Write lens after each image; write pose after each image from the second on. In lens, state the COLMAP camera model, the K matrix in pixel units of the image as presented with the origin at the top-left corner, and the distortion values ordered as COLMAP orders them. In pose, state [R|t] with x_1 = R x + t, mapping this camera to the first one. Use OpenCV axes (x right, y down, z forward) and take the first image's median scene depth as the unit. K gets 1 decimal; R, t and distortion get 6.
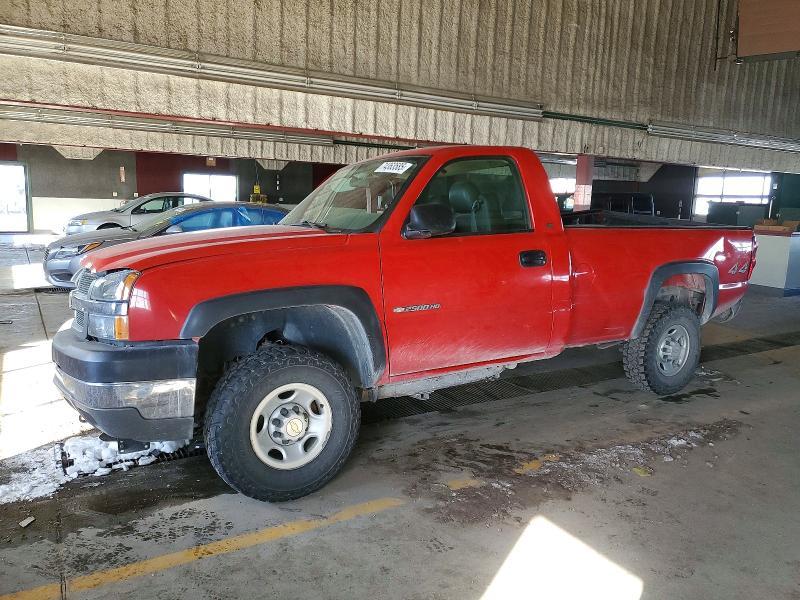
lens RADIAL K [[614.7, 0, 414.2], [0, 614.7, 302.7], [0, 0, 1]] dist [0.044089, -0.037688]
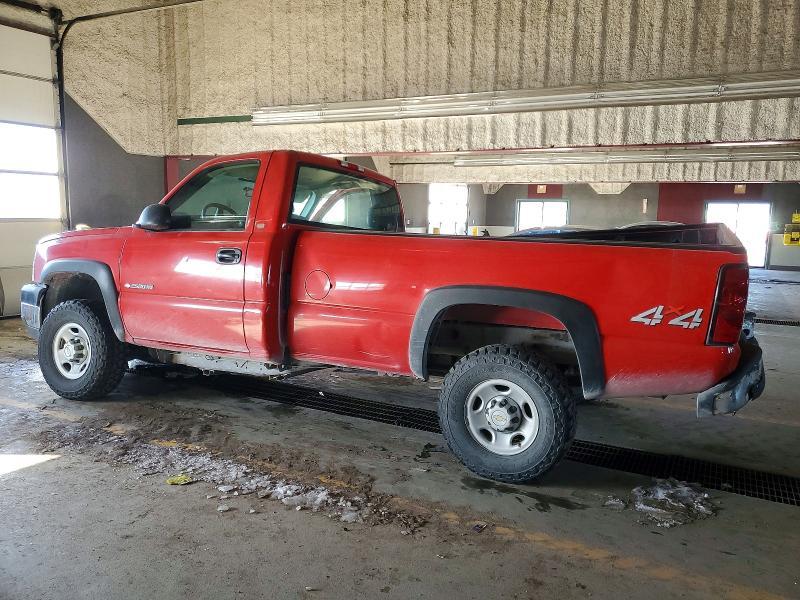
lens RADIAL K [[614.7, 0, 414.2], [0, 614.7, 302.7], [0, 0, 1]] dist [0.044089, -0.037688]
pose [[0.519423, 0.101288, -0.848493, 0.615646], [-0.150815, 0.988229, 0.025644, -0.034189], [0.841103, 0.114645, 0.528585, 0.357226]]
